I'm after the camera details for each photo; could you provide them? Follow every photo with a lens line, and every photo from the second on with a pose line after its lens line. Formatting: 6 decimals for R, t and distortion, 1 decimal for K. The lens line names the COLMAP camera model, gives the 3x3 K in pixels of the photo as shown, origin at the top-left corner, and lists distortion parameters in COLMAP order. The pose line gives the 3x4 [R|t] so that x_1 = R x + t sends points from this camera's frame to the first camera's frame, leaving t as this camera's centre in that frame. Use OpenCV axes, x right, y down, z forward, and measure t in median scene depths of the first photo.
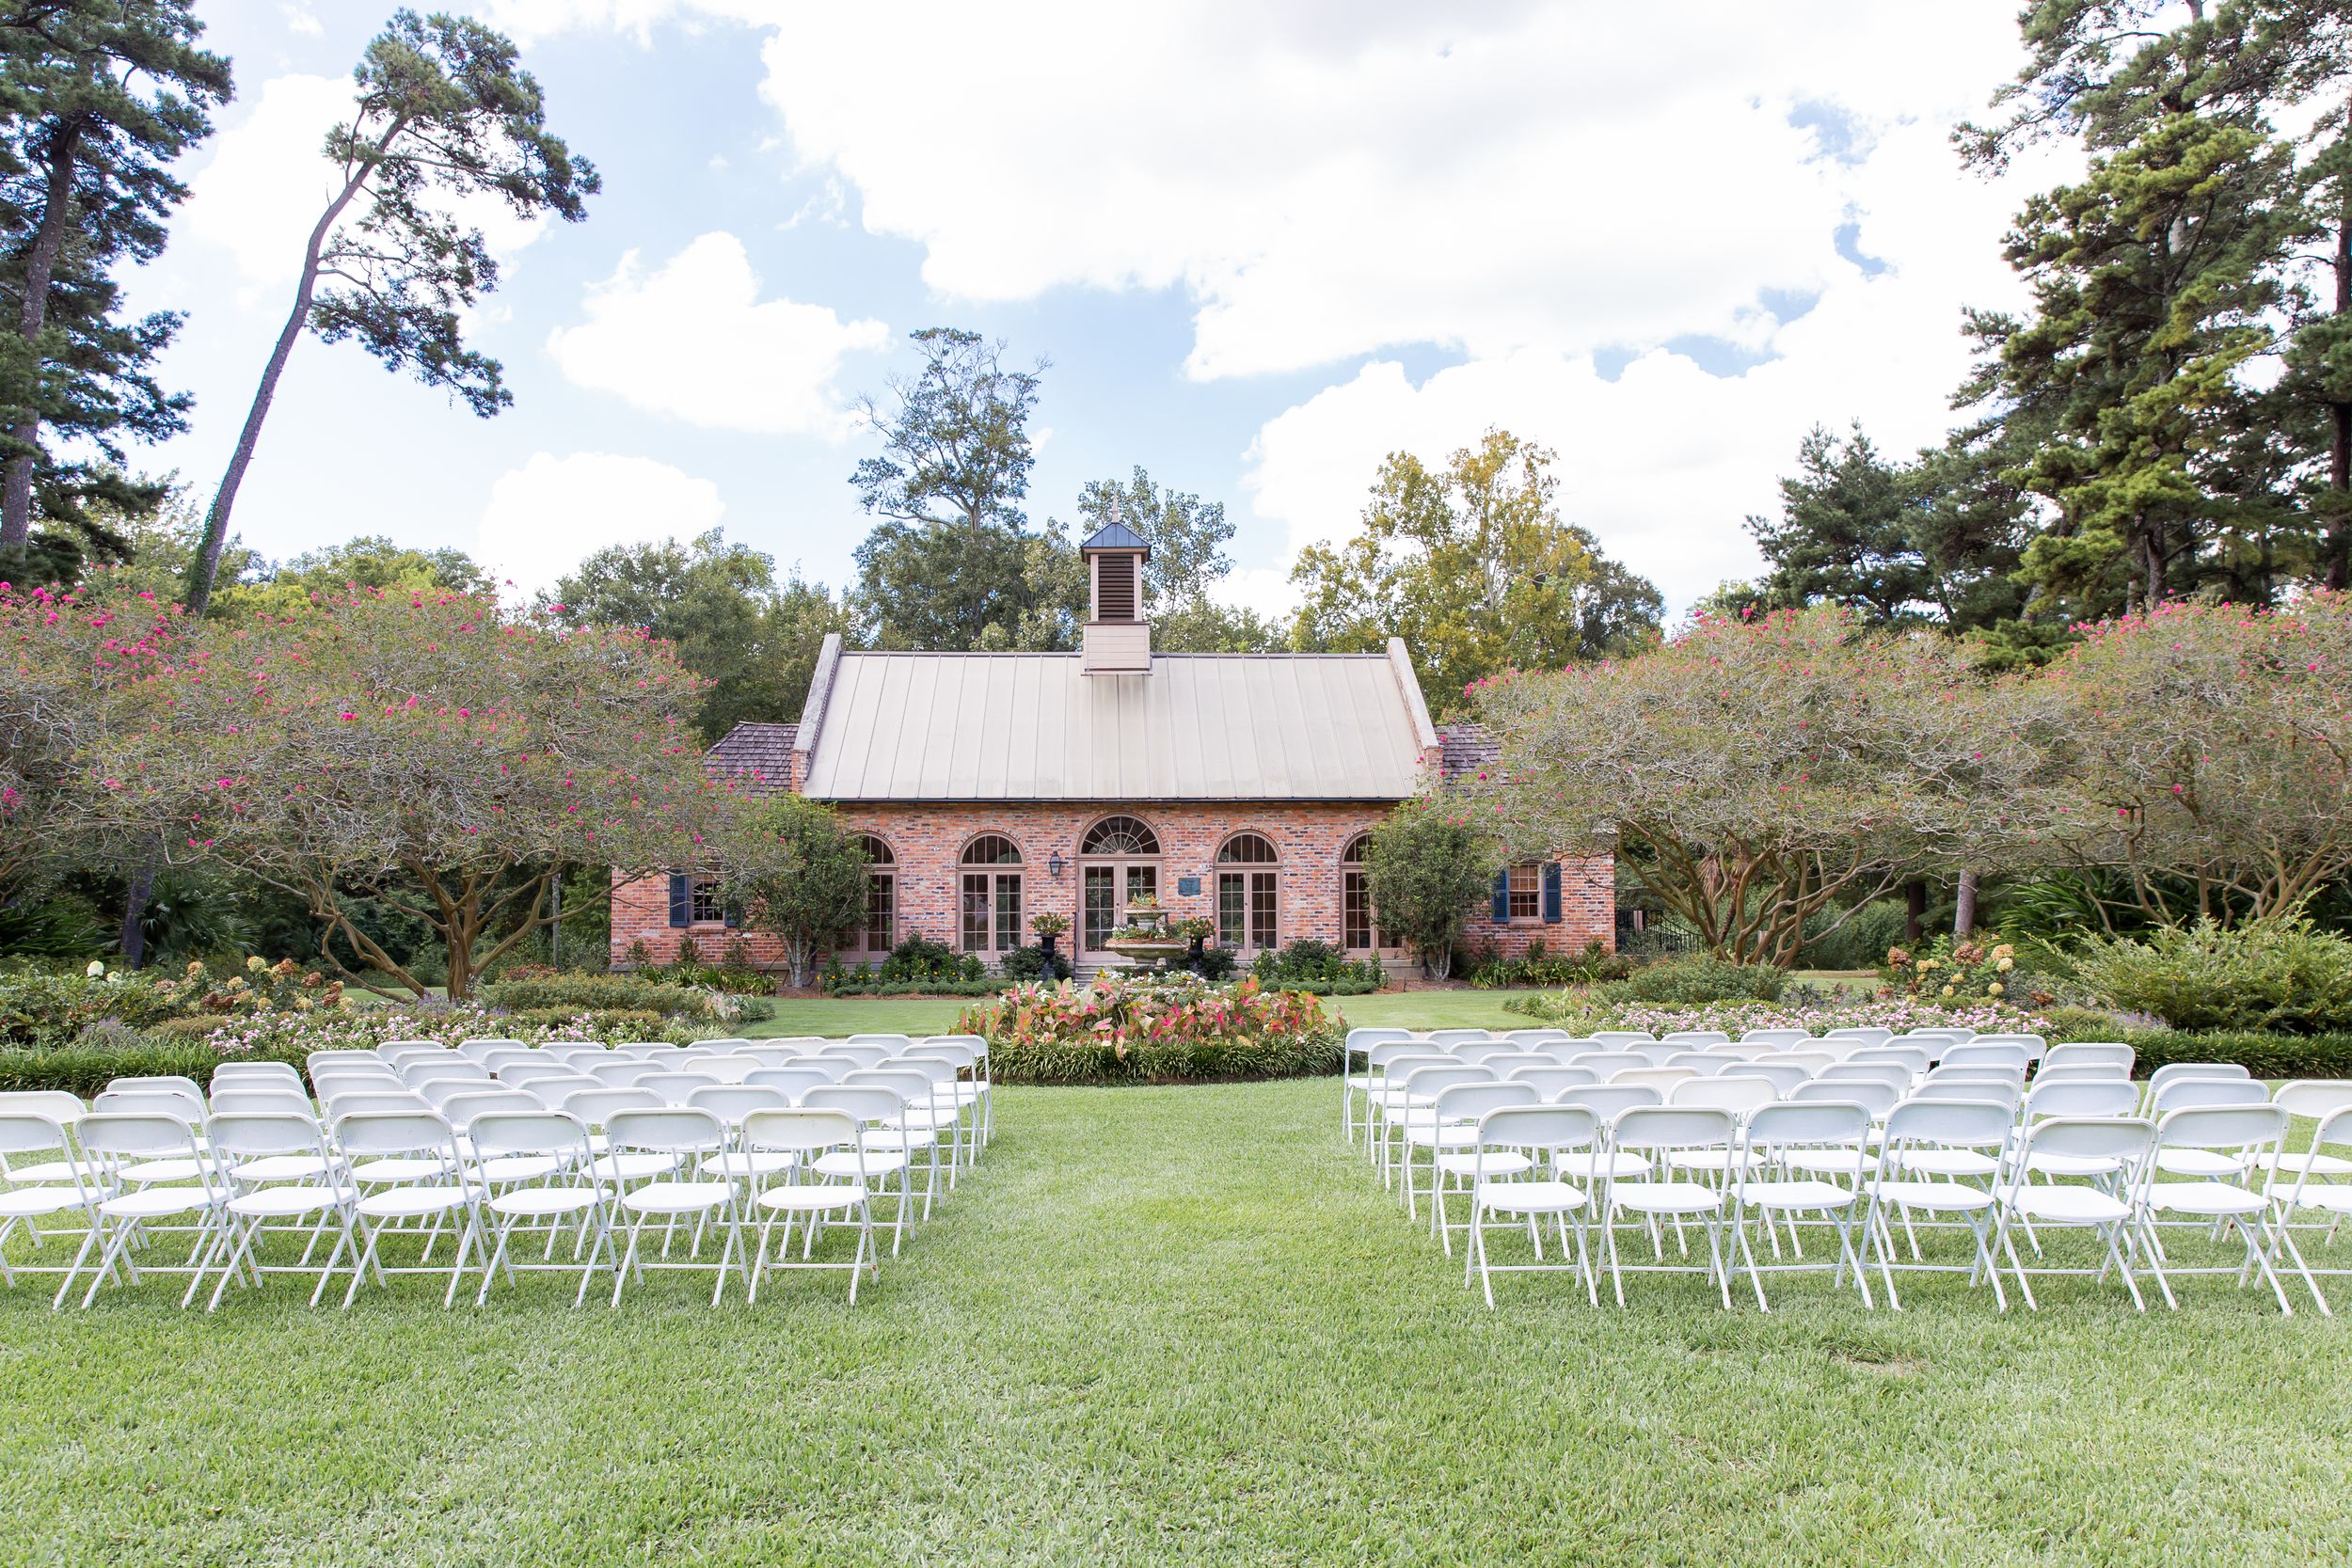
lens RADIAL K [[1638.1, 0, 1178.9], [0, 1638.1, 787.6], [0, 0, 1]] dist [-0.001114, -0.000009]
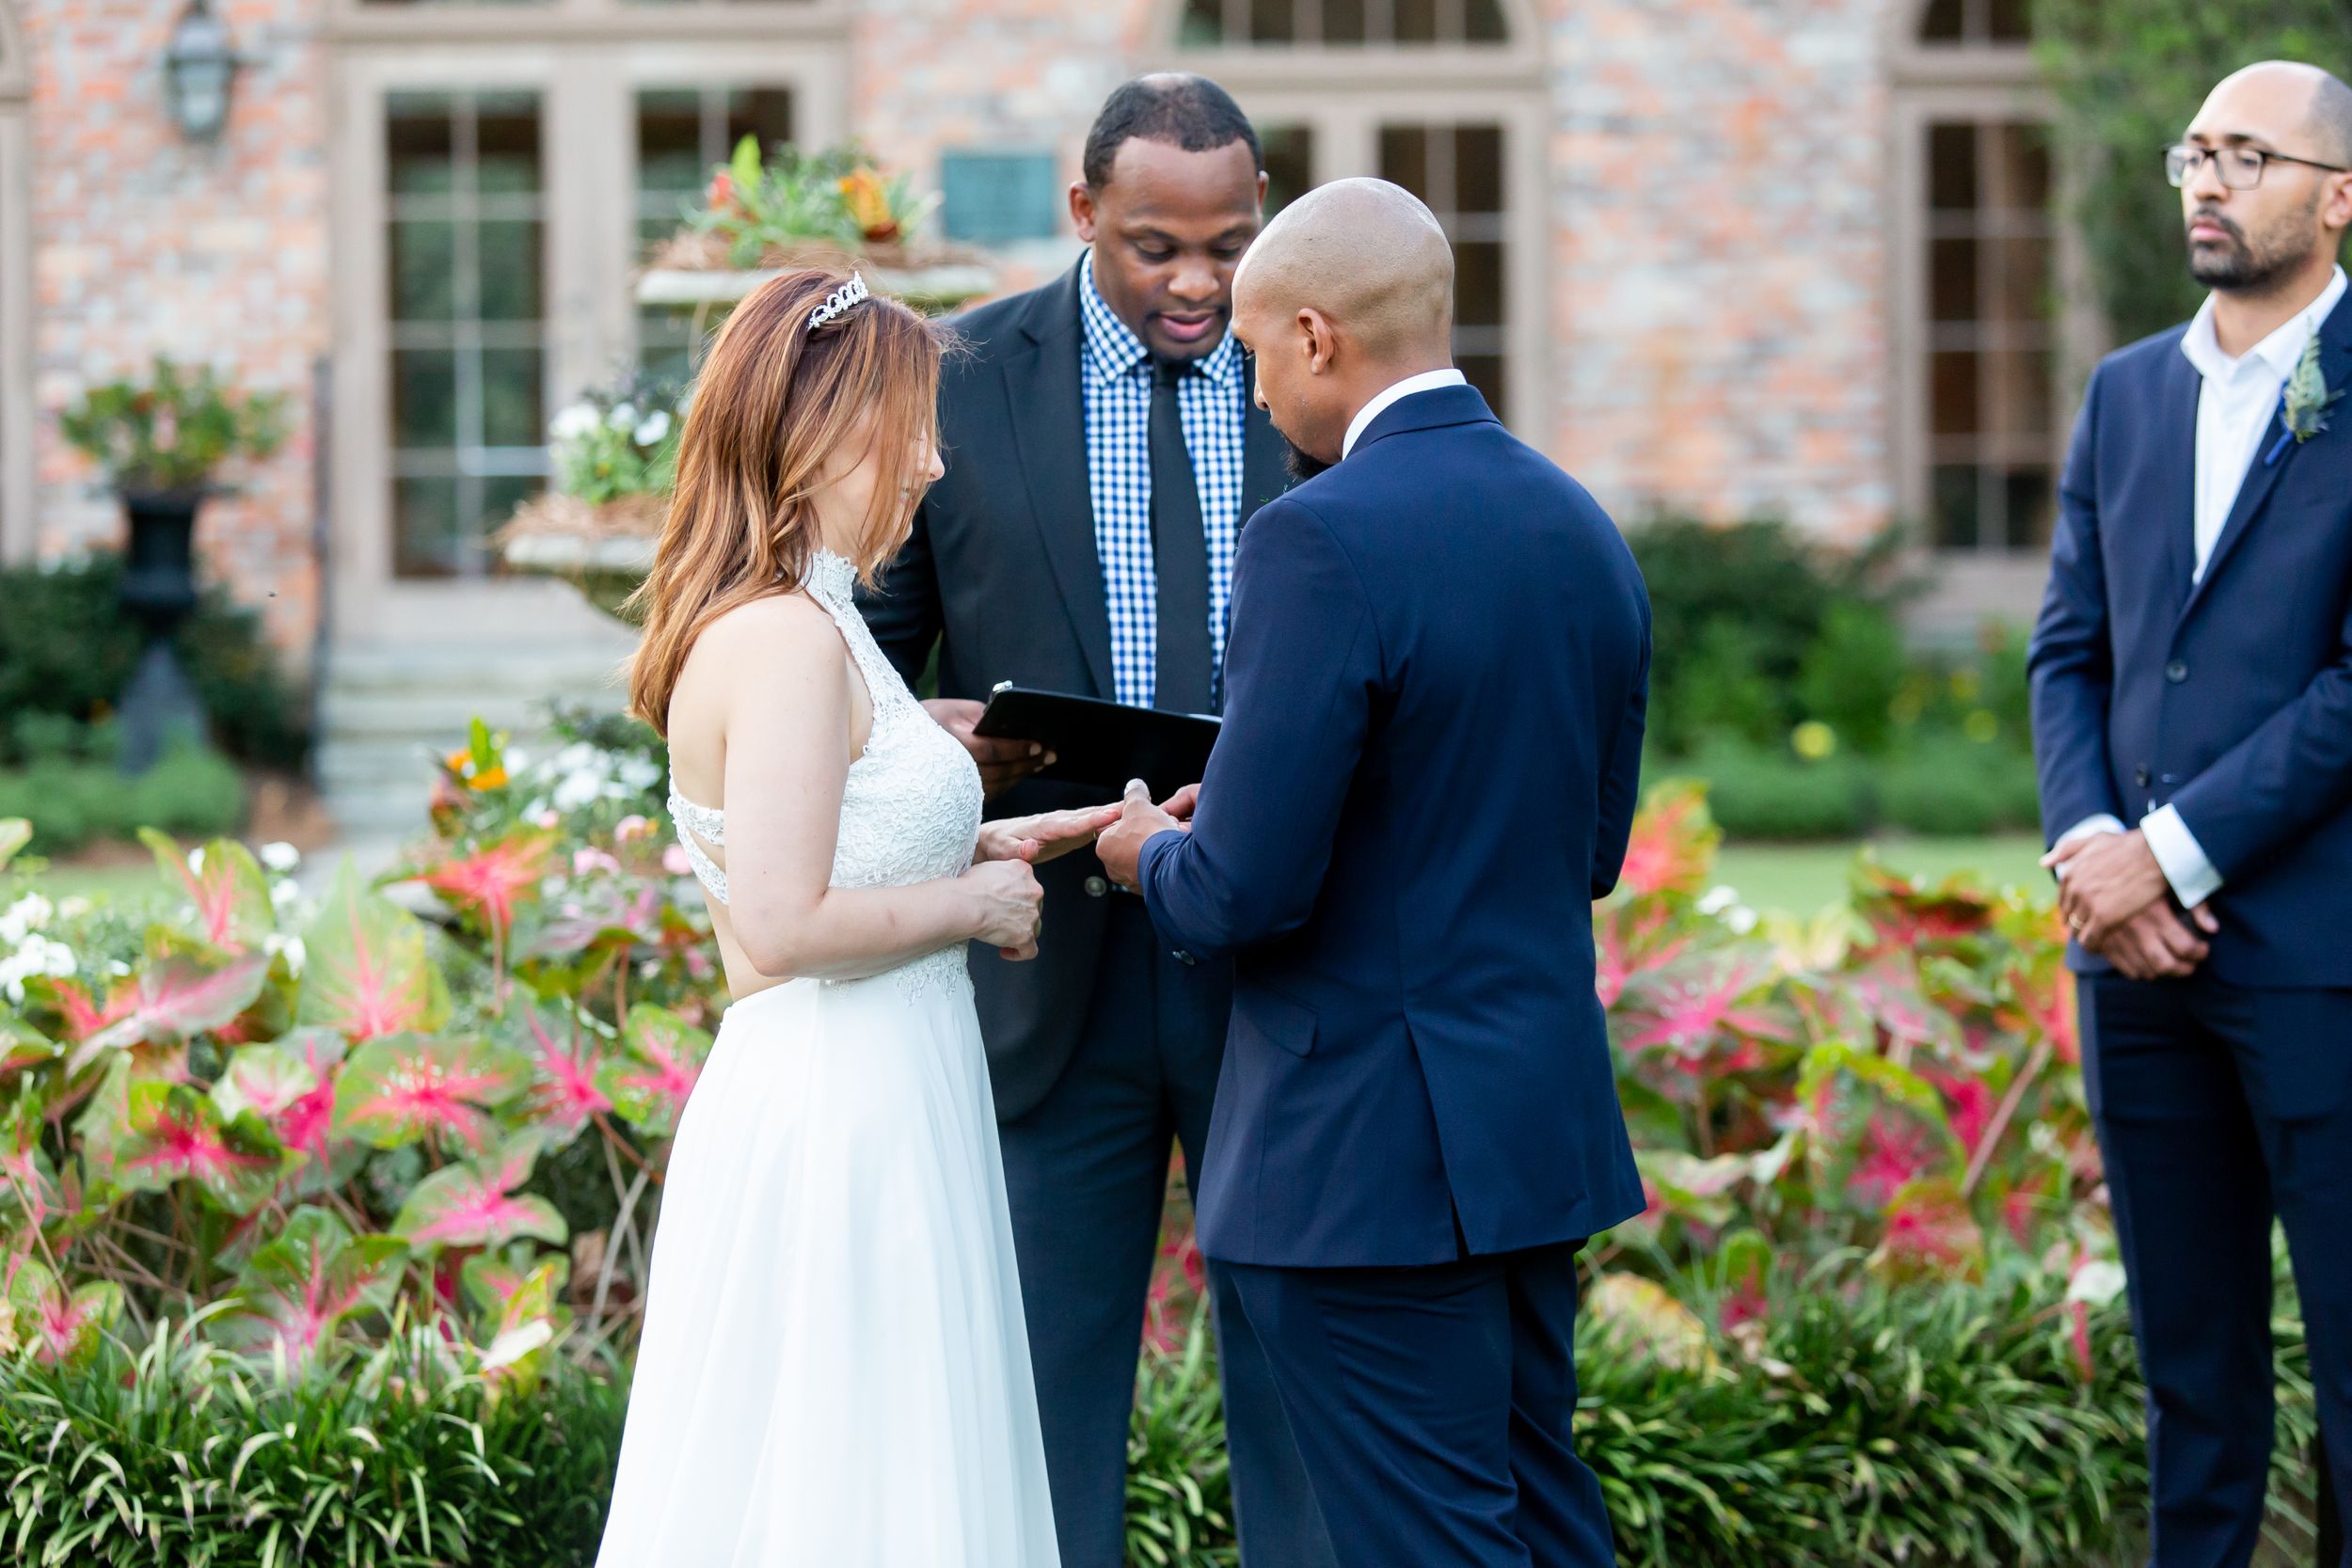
lens RADIAL K [[8150.3, 0, 1175.8], [0, 8150.3, 784.1], [0, 0, 1]] dist [-0.141484, 0.000000]
pose [[0.999223, -0.007093, 0.038770, -0.008818], [0.002277, 0.992419, 0.122883, 0.017778], [-0.039348, -0.122699, 0.991664, 0.168342]]
